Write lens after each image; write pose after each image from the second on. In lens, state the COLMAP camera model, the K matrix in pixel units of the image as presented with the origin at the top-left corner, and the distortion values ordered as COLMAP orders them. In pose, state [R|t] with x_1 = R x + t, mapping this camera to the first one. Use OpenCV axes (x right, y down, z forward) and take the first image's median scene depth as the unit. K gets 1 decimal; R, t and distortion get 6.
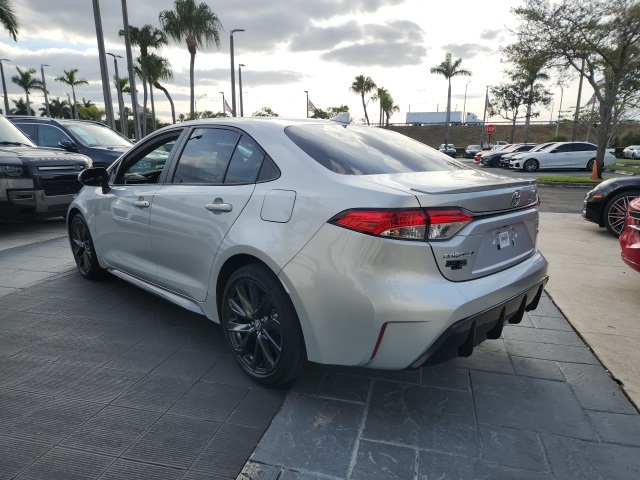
lens RADIAL K [[425.1, 0, 325.6], [0, 425.1, 250.7], [0, 0, 1]] dist [0.070455, -0.055773]
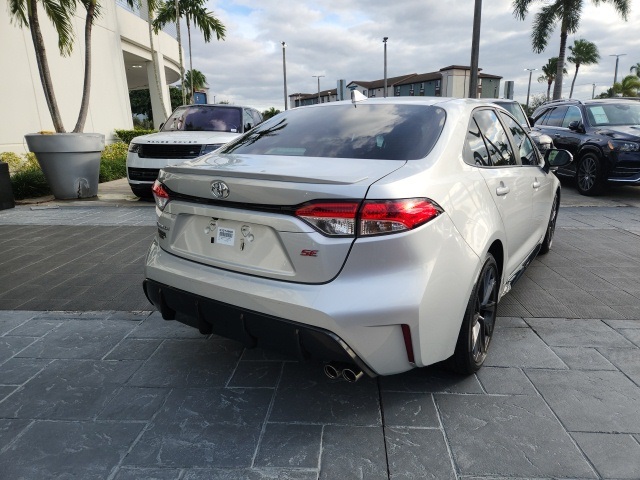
lens RADIAL K [[427.7, 0, 328.3], [0, 427.7, 241.2], [0, 0, 1]] dist [0.075624, -0.062978]
pose [[0.203944, 0.228421, -0.951961, 0.131199], [-0.207644, 0.960367, 0.185953, -0.022490], [0.956708, 0.159745, 0.243292, 0.099873]]
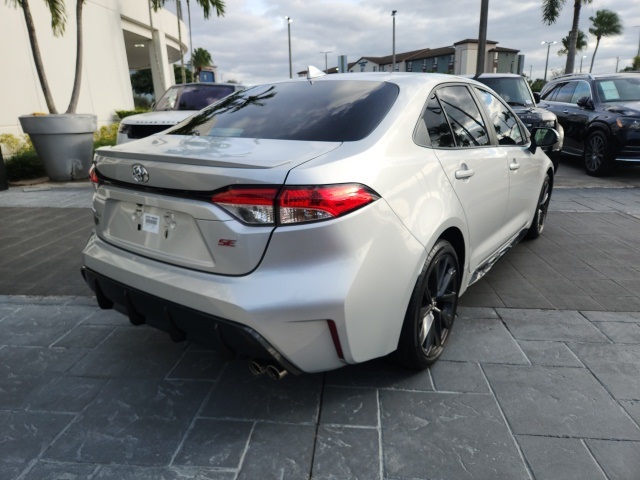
lens RADIAL K [[433.7, 0, 318.2], [0, 433.7, 236.3], [0, 0, 1]] dist [0.061254, -0.057753]
pose [[0.159226, 0.260413, -0.952277, 0.129188], [-0.201731, 0.952813, 0.226829, -0.026074], [0.966412, 0.155987, 0.204246, 0.115498]]
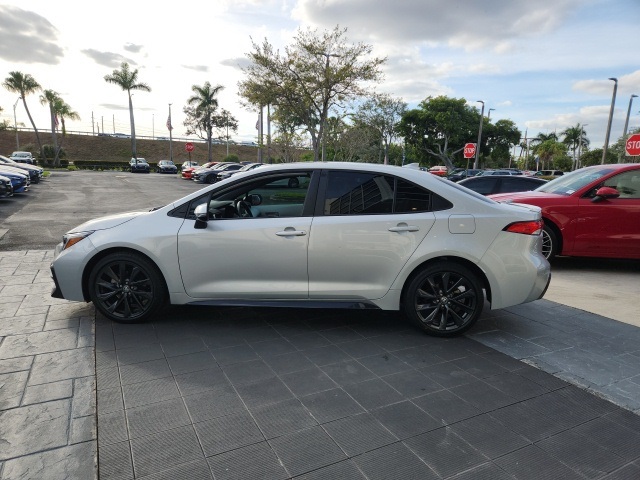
lens RADIAL K [[431.1, 0, 319.3], [0, 431.1, 253.8], [0, 0, 1]] dist [0.058161, -0.062462]
pose [[0.747498, -0.107361, 0.655530, -0.165479], [0.123804, 0.992078, 0.021307, -0.009183], [-0.652625, 0.065230, 0.754868, 0.009695]]
